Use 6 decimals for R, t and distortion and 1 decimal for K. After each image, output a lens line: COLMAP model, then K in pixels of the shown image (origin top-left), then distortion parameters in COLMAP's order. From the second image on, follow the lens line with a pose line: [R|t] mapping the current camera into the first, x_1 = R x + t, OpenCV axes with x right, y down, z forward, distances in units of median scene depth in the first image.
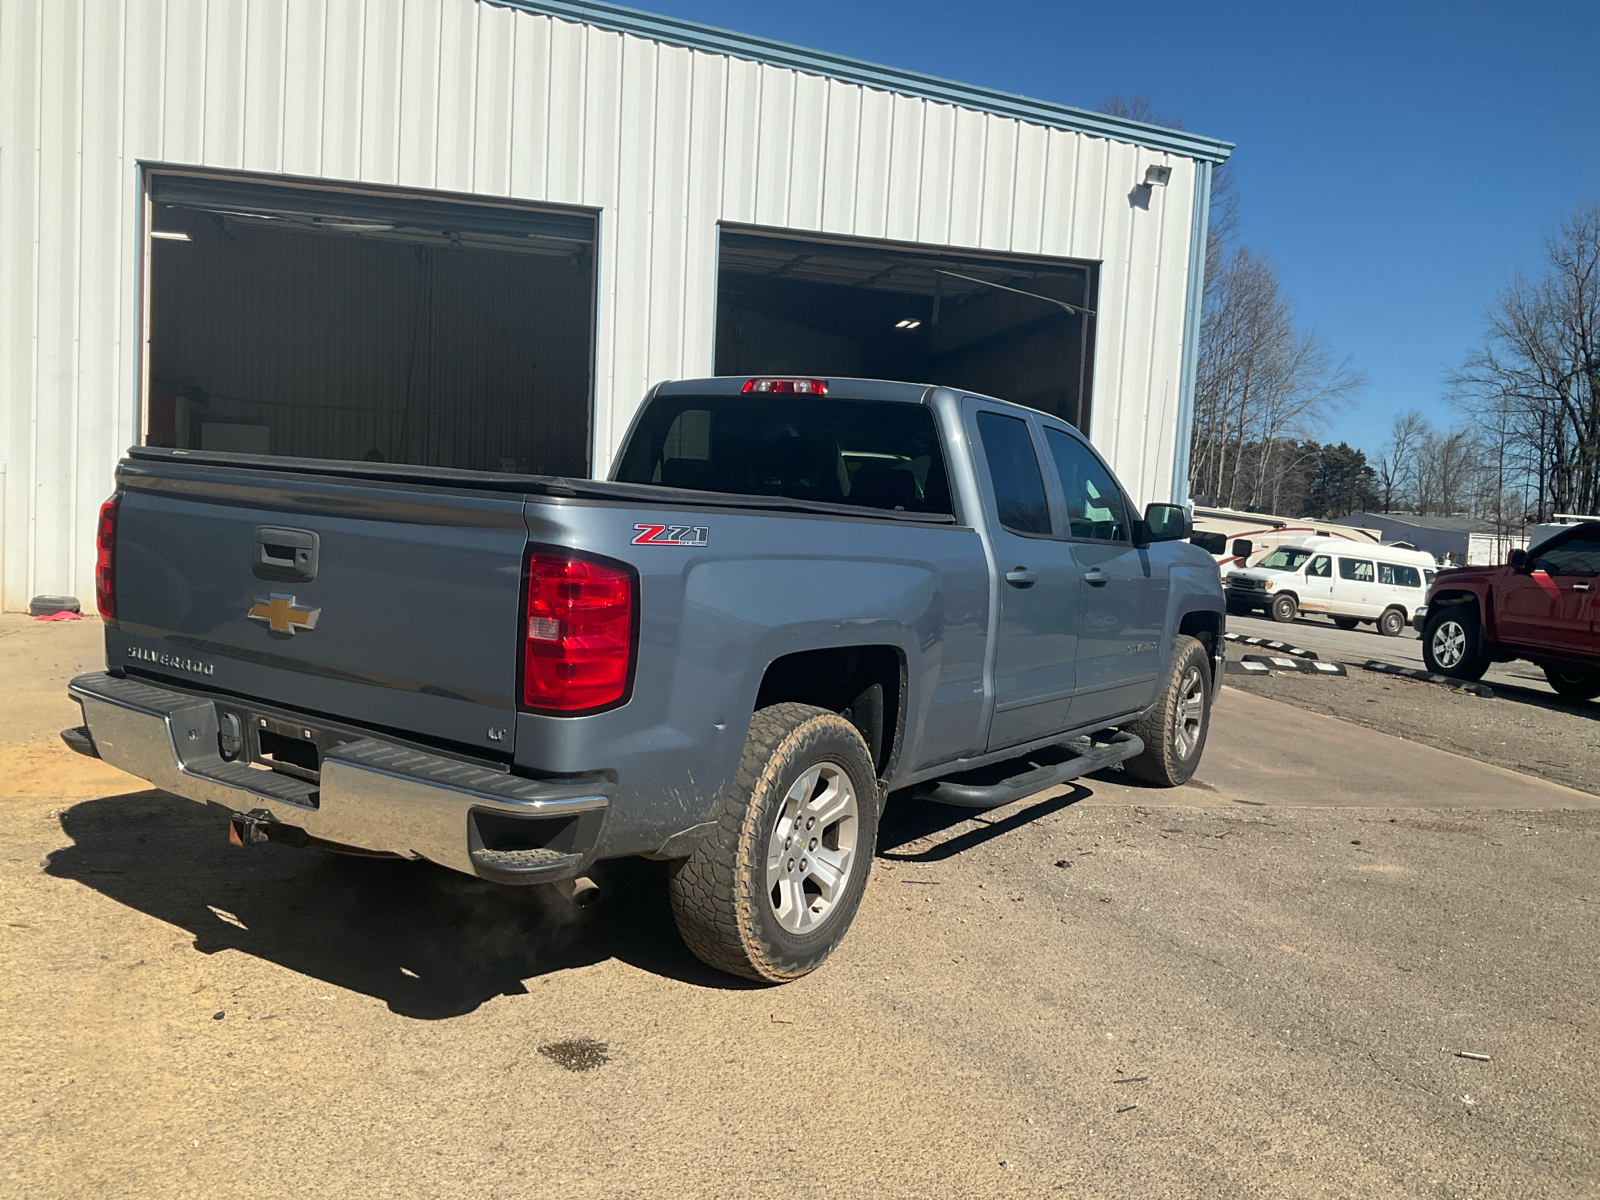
lens RADIAL K [[1292.0, 0, 800.0], [0, 1292.0, 600.0], [0, 0, 1]] dist [0.064014, -0.111764]
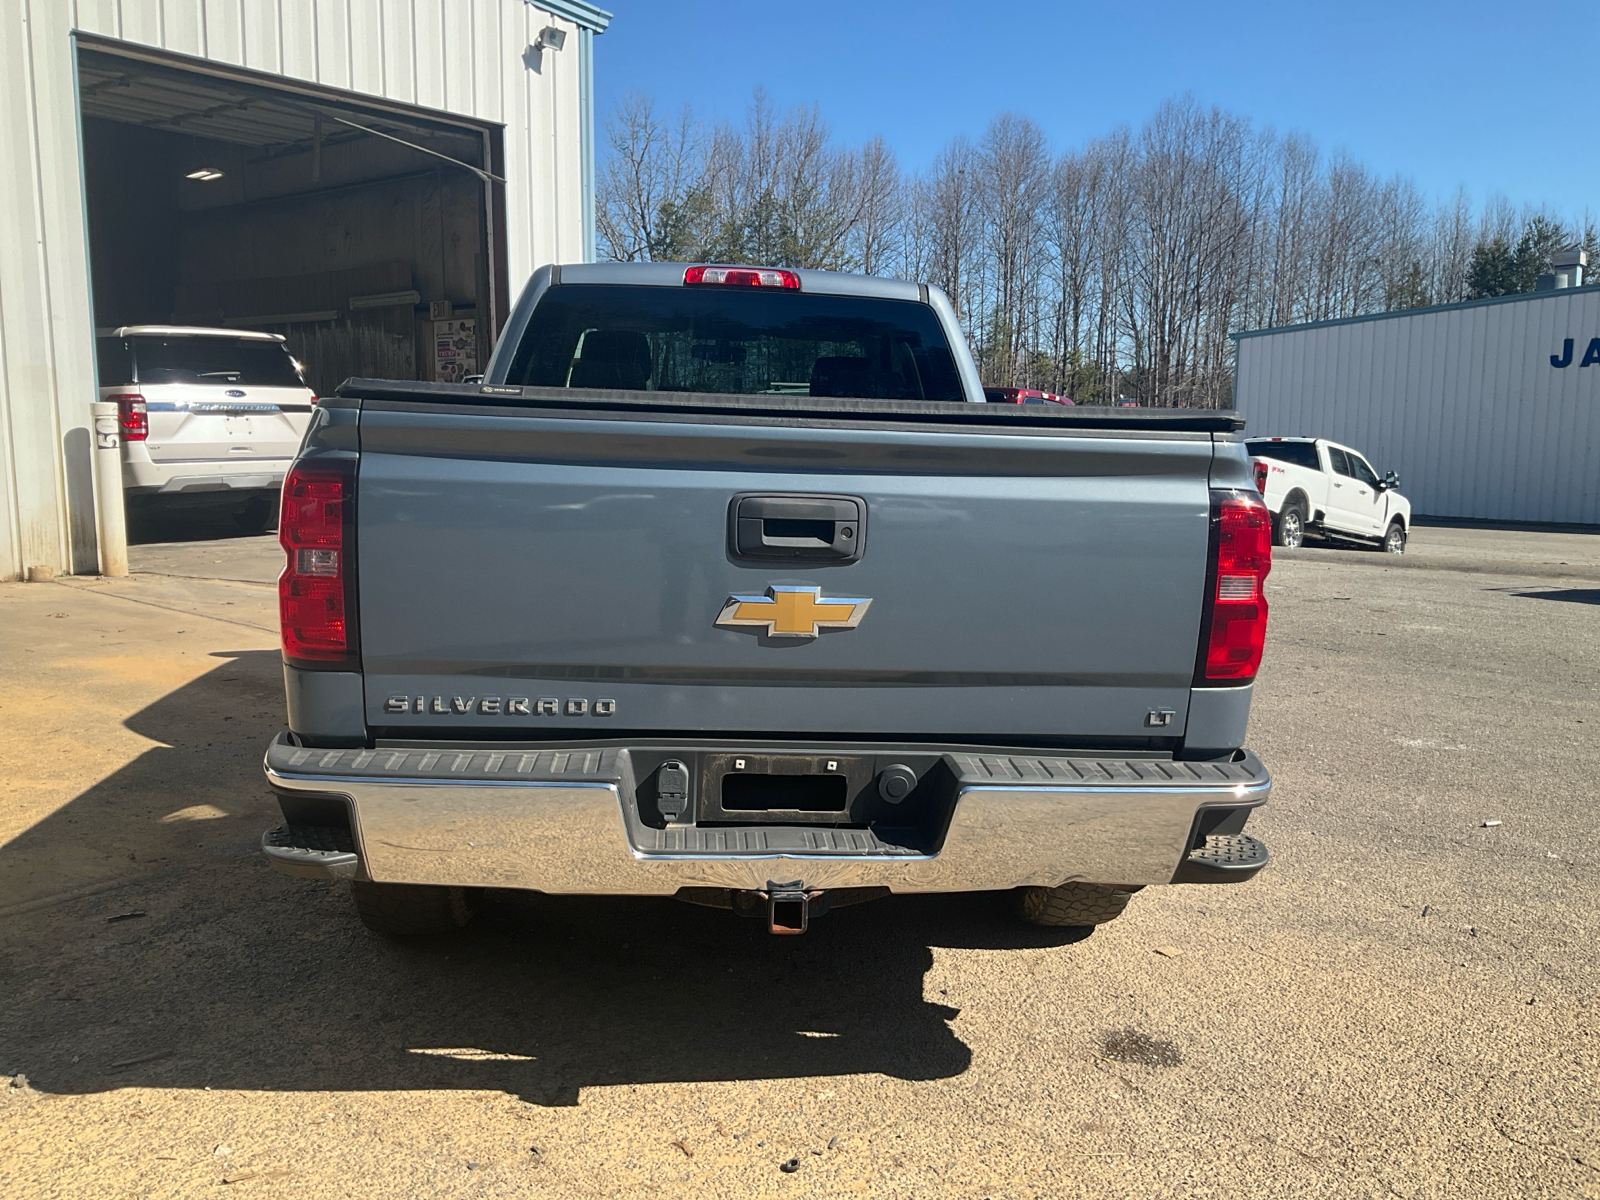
lens RADIAL K [[1281.5, 0, 800.0], [0, 1281.5, 600.0], [0, 0, 1]] dist [0.078956, -0.122887]
pose [[0.792913, -0.133075, 0.594626, -0.225656], [0.072923, 0.989571, 0.124223, -0.023460], [-0.604955, -0.055136, 0.794348, 0.118292]]
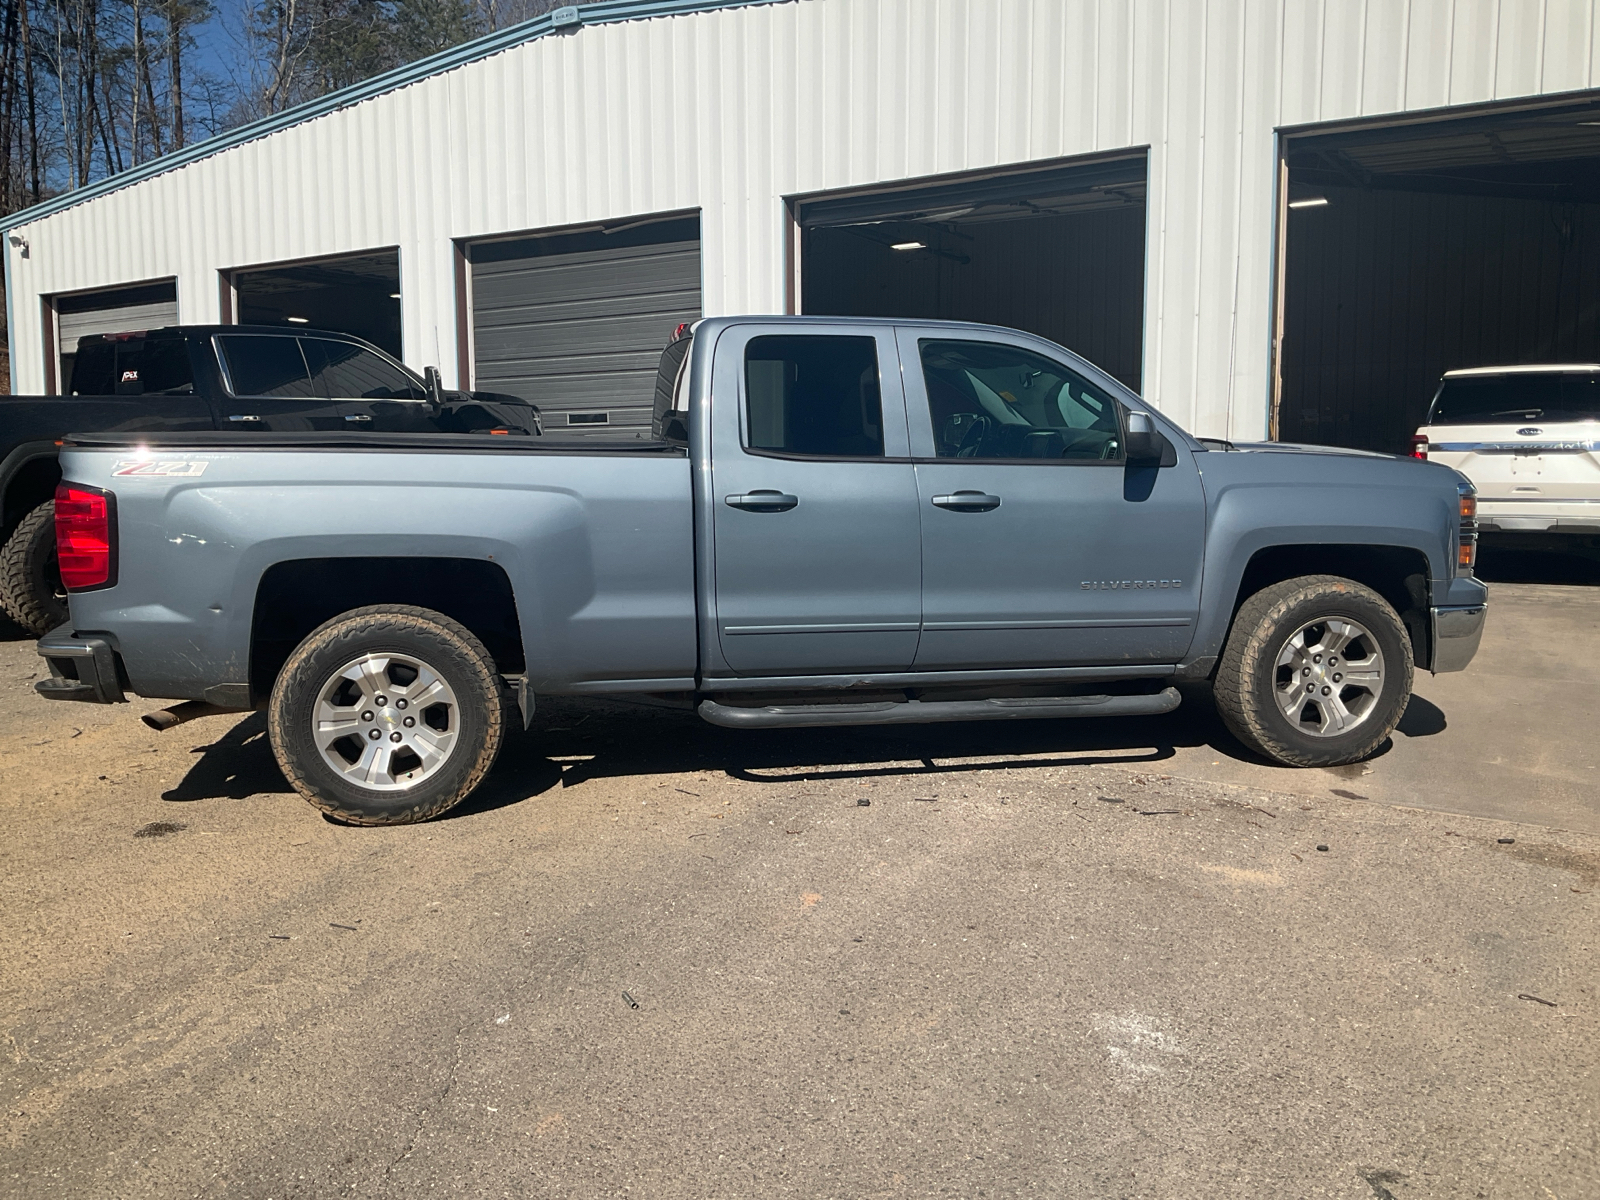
lens RADIAL K [[1281.5, 0, 800.0], [0, 1281.5, 600.0], [0, 0, 1]] dist [0.078956, -0.122887]
pose [[0.701454, 0.023934, -0.712313, 0.361629], [-0.005872, 0.999596, 0.027804, 0.012311], [0.712690, -0.015321, 0.701311, 0.131577]]
